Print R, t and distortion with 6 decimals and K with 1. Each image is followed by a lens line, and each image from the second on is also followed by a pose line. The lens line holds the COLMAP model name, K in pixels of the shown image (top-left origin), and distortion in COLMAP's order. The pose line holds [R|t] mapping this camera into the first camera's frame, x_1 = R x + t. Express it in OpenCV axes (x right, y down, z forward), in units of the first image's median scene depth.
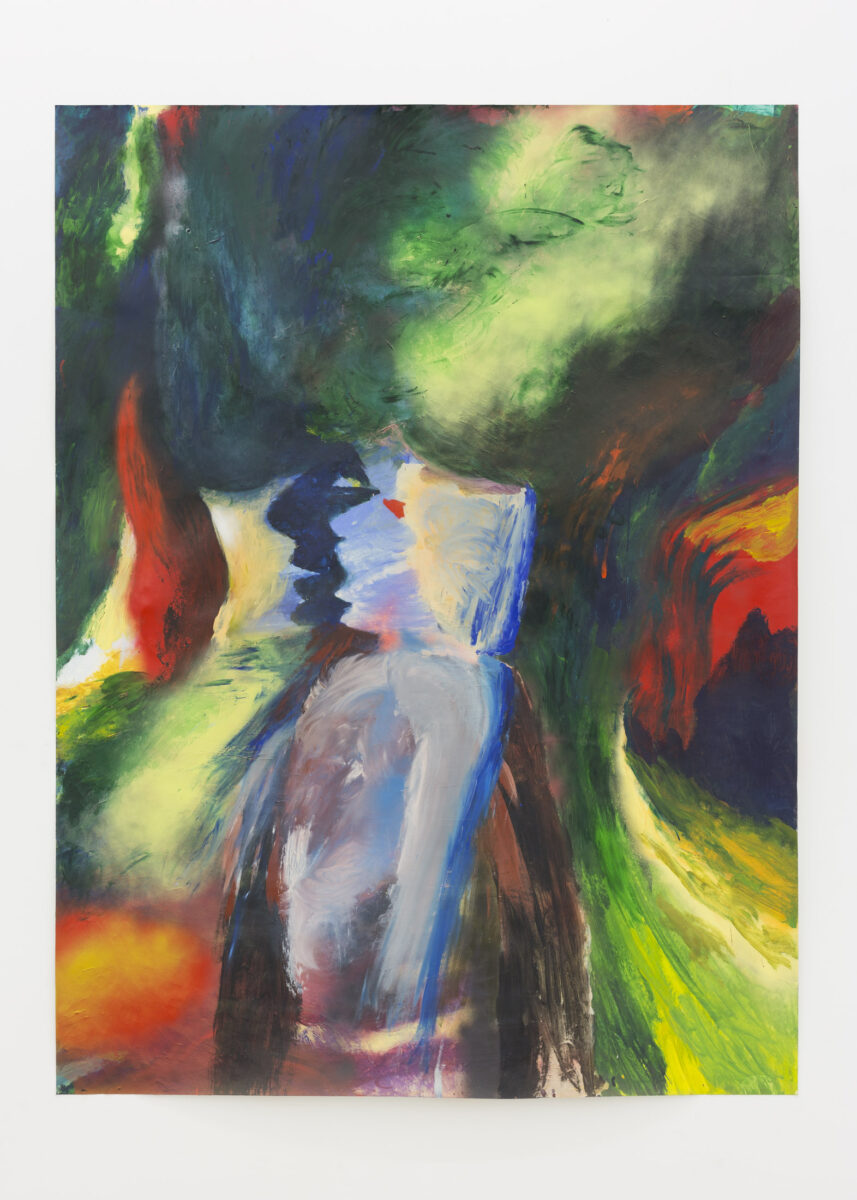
lens RADIAL K [[1788.7, 0, 428.3], [0, 1788.7, 598.8], [0, 0, 1]] dist [-0.011384, 0.000000]
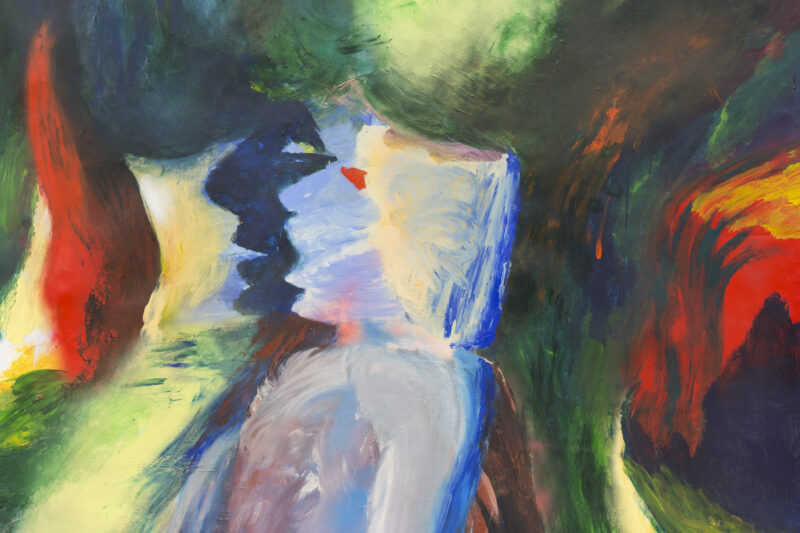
lens RADIAL K [[1157.2, 0, 400.2], [0, 1157.2, 266.7], [0, 0, 1]] dist [-0.025190, 0.000000]
pose [[0.999918, -0.003115, -0.012396, 0.009742], [0.003071, 0.999989, -0.003542, -0.006123], [0.012407, 0.003503, 0.999917, 0.445807]]
